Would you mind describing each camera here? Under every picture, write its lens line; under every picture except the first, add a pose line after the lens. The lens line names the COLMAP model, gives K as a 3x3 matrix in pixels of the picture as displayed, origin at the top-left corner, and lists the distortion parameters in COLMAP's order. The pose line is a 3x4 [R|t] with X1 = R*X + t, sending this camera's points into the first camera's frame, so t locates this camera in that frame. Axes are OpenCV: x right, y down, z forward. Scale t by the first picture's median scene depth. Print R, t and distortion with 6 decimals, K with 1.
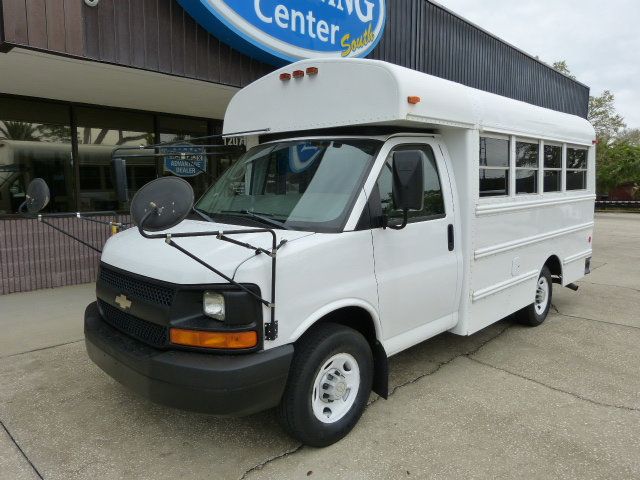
lens RADIAL K [[476.9, 0, 316.2], [0, 476.9, 240.0], [0, 0, 1]] dist [-0.039386, 0.026162]
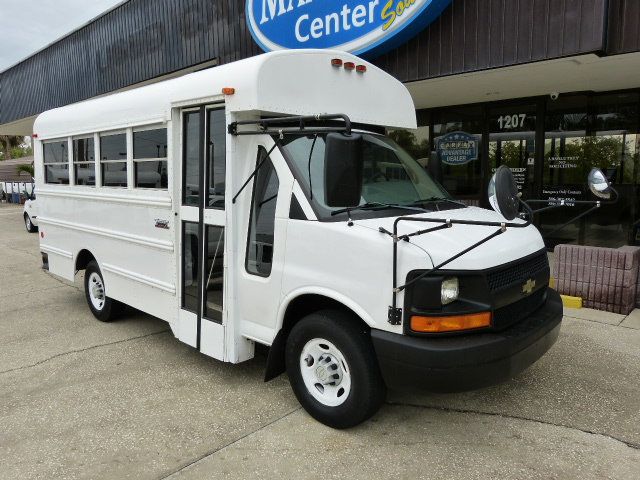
lens RADIAL K [[476.9, 0, 316.9], [0, 476.9, 243.1], [0, 0, 1]] dist [-0.039386, 0.026162]
pose [[0.018452, 0.138409, -0.990203, 1.107164], [-0.095234, 0.986112, 0.136063, -0.111830], [0.995284, 0.091790, 0.031377, 0.985458]]
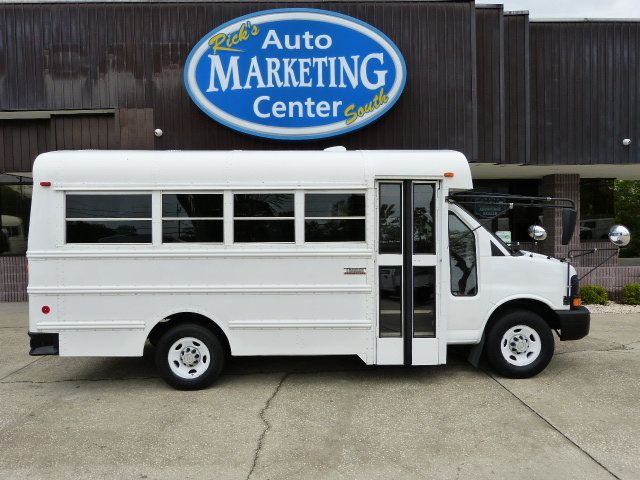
lens RADIAL K [[476.9, 0, 320.2], [0, 476.9, 240.6], [0, 0, 1]] dist [-0.039386, 0.026162]
pose [[0.715792, 0.004506, -0.698299, 0.952388], [-0.055430, 0.997190, -0.050385, -0.029868], [0.696110, 0.074772, 0.714031, 0.122493]]
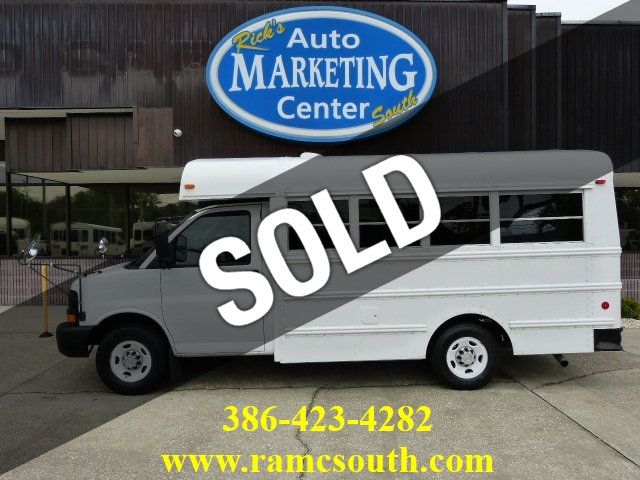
lens RADIAL K [[476.9, 0, 317.6], [0, 476.9, 239.1], [0, 0, 1]] dist [-0.039386, 0.026162]
pose [[0.708769, 0.002659, -0.705436, 0.869352], [-0.070088, 0.995311, -0.066668, -0.028412], [0.701950, 0.096694, 0.705632, 0.120117]]
